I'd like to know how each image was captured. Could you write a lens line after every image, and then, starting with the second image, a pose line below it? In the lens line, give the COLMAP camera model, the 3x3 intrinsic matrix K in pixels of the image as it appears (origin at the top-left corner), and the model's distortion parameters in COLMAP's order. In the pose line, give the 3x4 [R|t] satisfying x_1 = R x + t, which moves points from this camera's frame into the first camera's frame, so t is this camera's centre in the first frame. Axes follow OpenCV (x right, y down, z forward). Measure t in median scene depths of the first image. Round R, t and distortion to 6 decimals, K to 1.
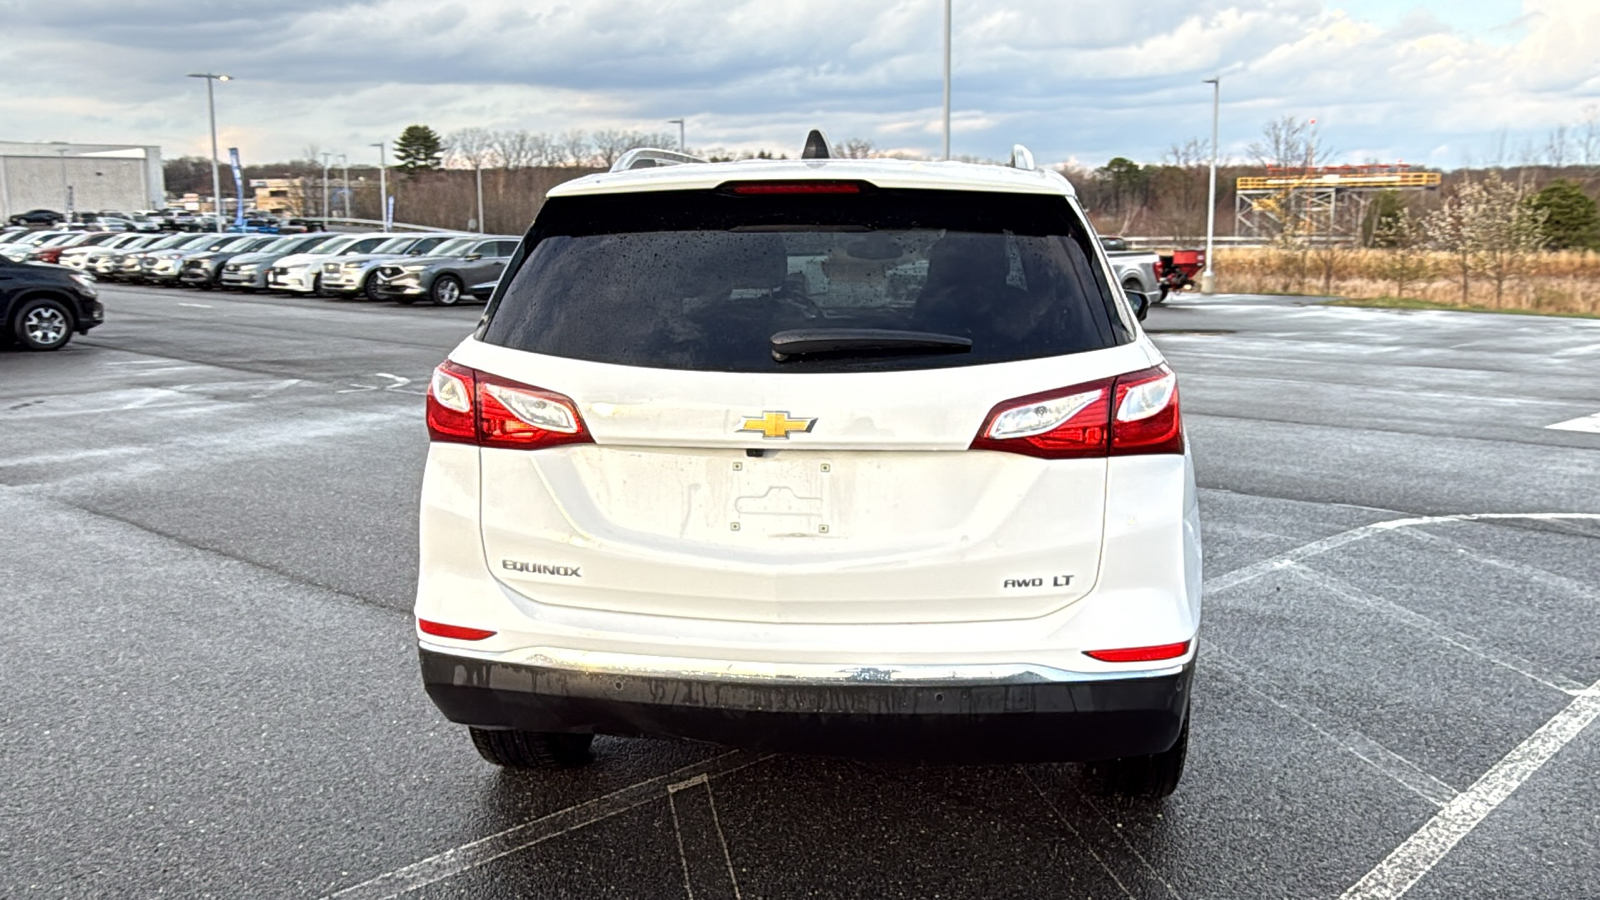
lens RADIAL K [[1384.2, 0, 800.0], [0, 1384.2, 450.0], [0, 0, 1]] dist [0.002138, -0.003897]
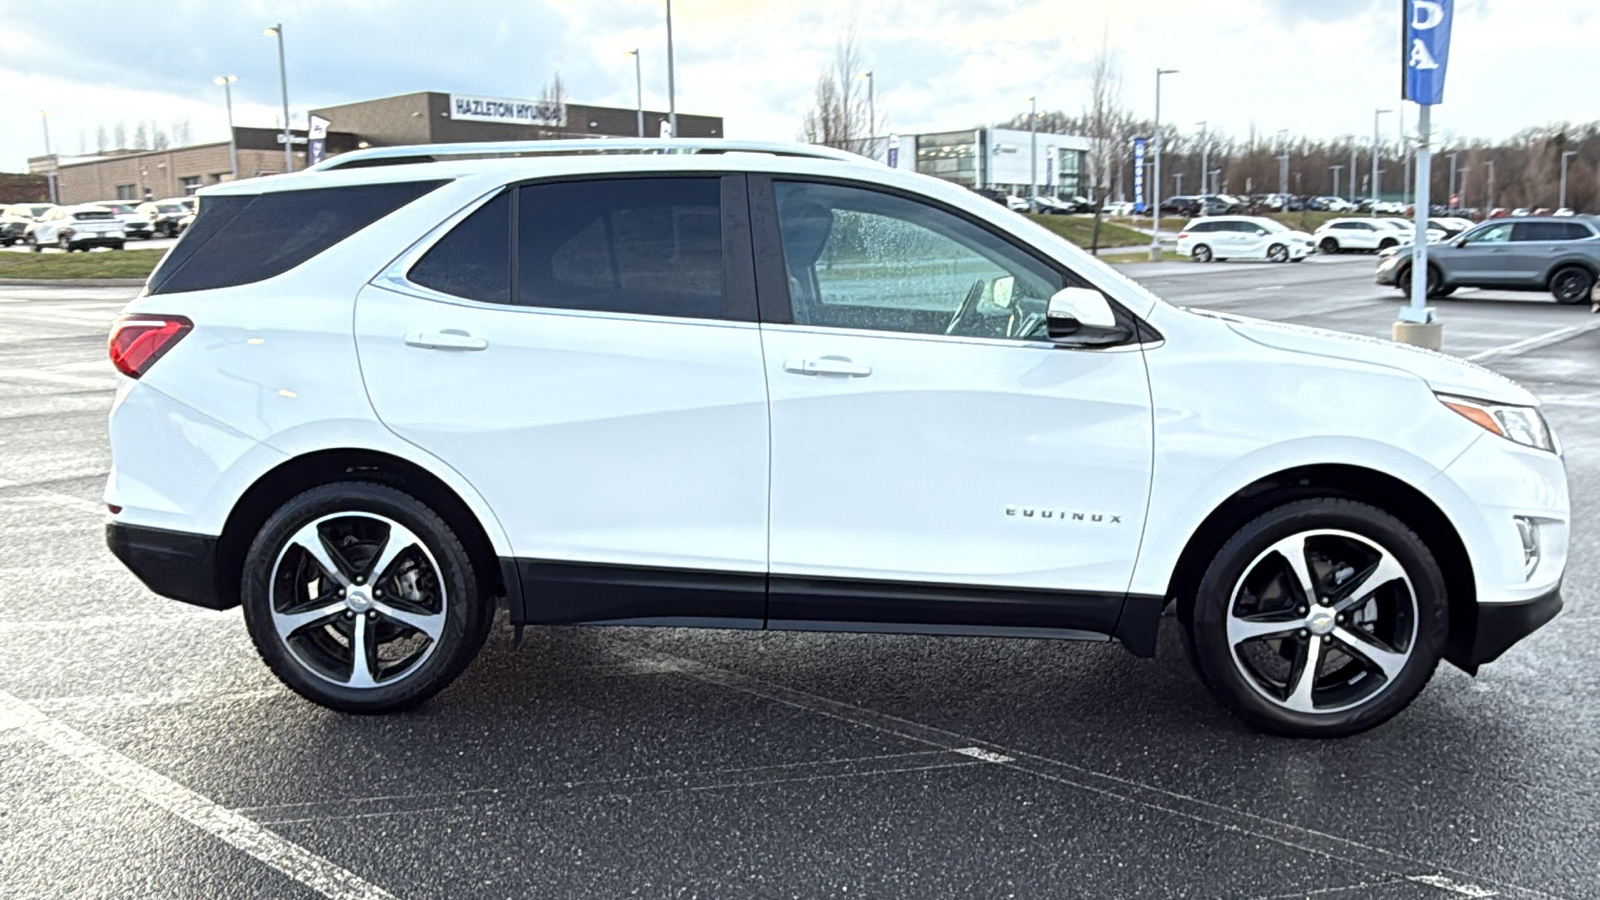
lens RADIAL K [[1384.2, 0, 800.0], [0, 1384.2, 450.0], [0, 0, 1]] dist [0.002138, -0.003897]
pose [[0.059515, 0.150752, -0.986779, 0.145448], [-0.143548, 0.979549, 0.140990, -0.018840], [0.987852, 0.133259, 0.079937, 0.132676]]
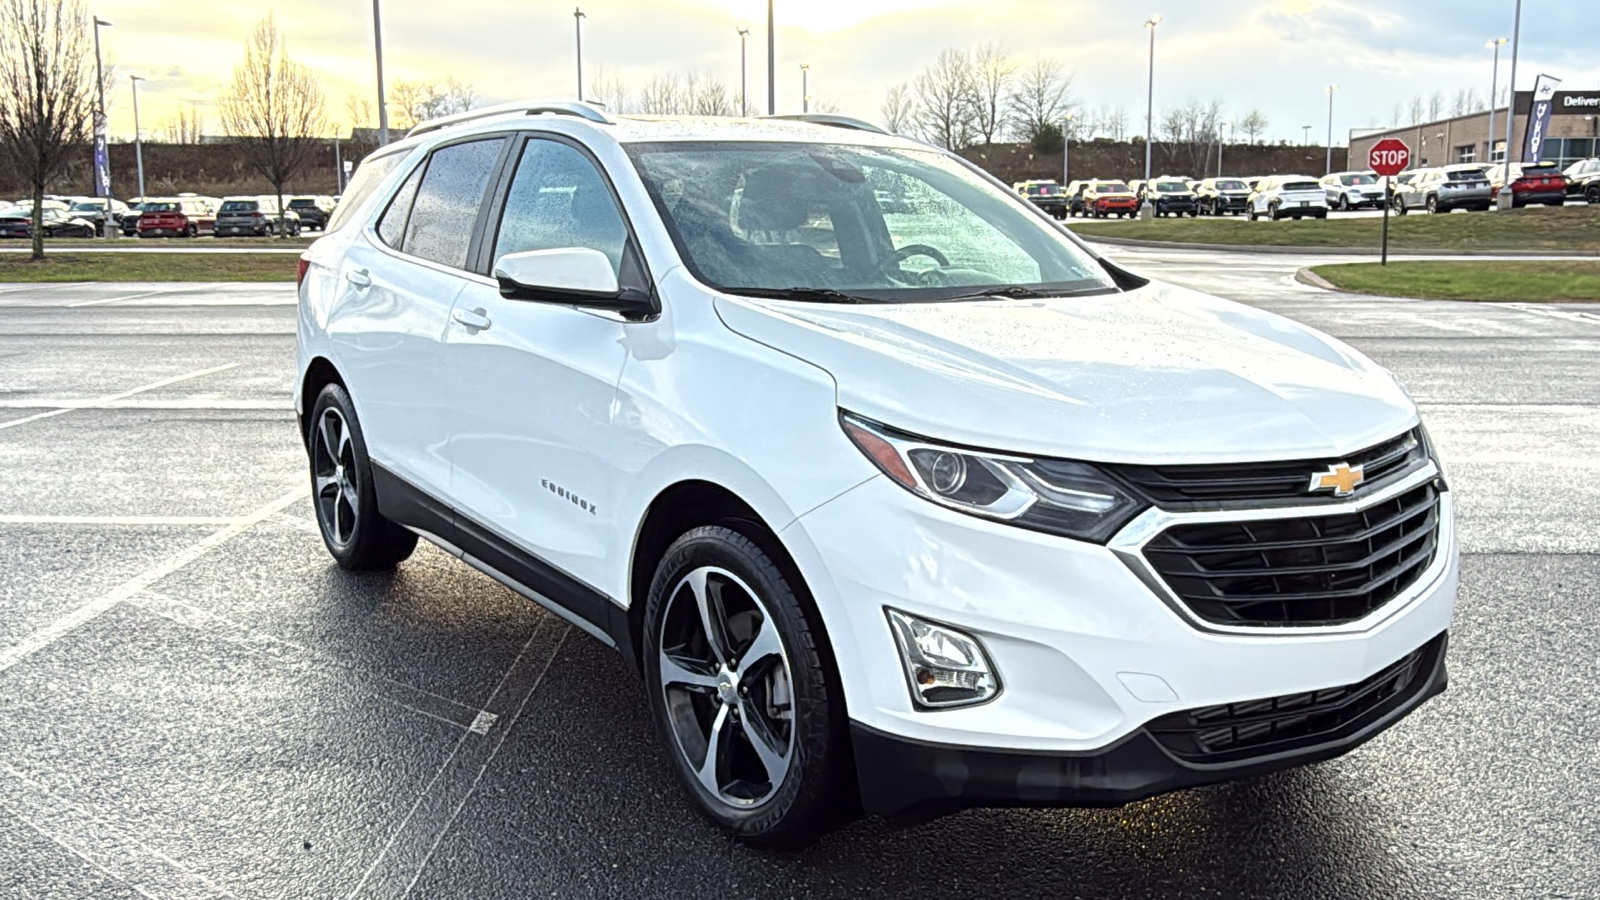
lens RADIAL K [[1384.2, 0, 800.0], [0, 1384.2, 450.0], [0, 0, 1]] dist [0.002138, -0.003897]
pose [[-0.741007, 0.112847, -0.661947, 0.091244], [-0.101549, 0.955608, 0.276587, -0.034481], [0.663774, 0.272173, -0.696653, 0.246517]]
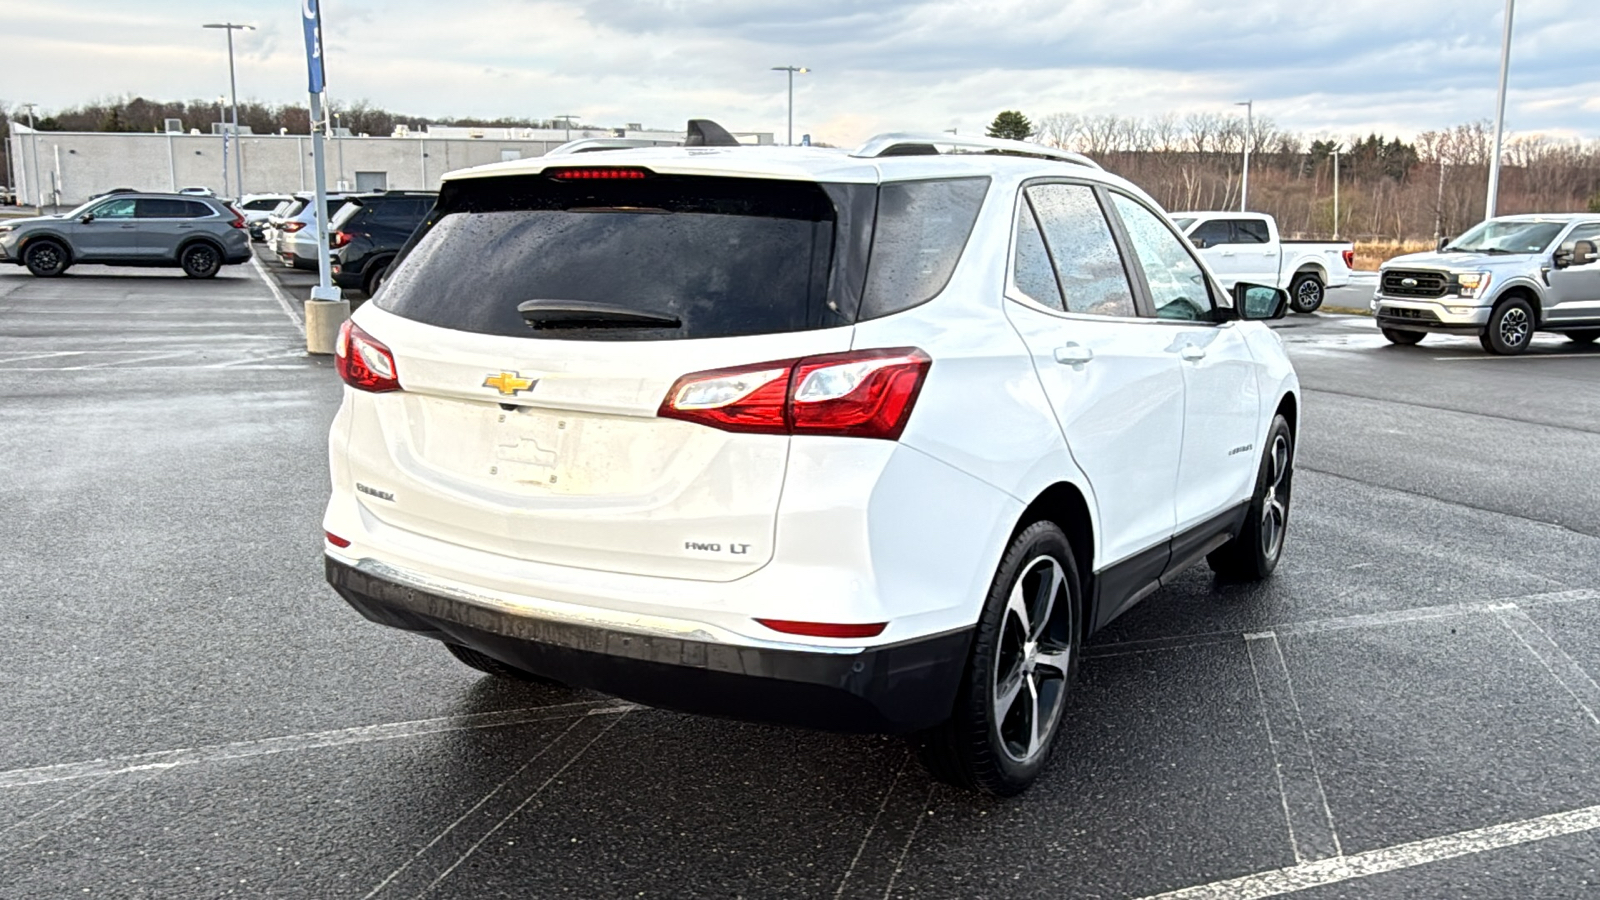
lens RADIAL K [[1384.2, 0, 800.0], [0, 1384.2, 450.0], [0, 0, 1]] dist [0.002138, -0.003897]
pose [[0.914618, 0.082819, -0.395745, 0.051904], [-0.078559, 0.996544, 0.026988, -0.000998], [0.396613, 0.006405, 0.917964, 0.004204]]
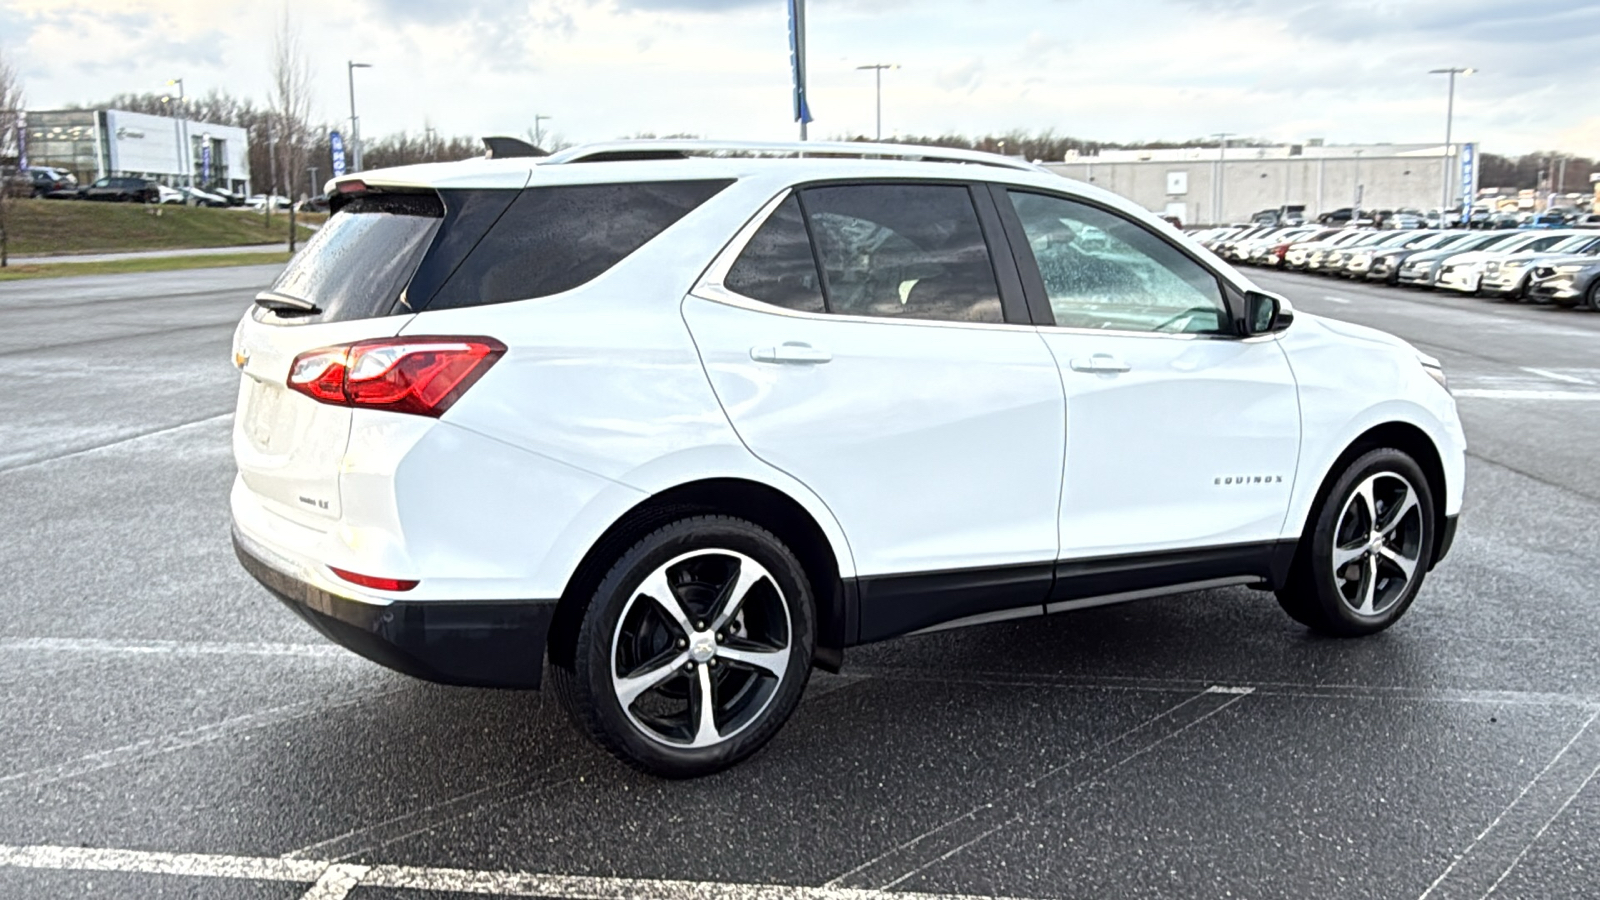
lens RADIAL K [[1384.2, 0, 800.0], [0, 1384.2, 450.0], [0, 0, 1]] dist [0.002138, -0.003897]
pose [[0.622659, 0.124459, -0.772532, 0.112541], [-0.123137, 0.990554, 0.060336, -0.006397], [0.772744, 0.057558, 0.632103, 0.044396]]
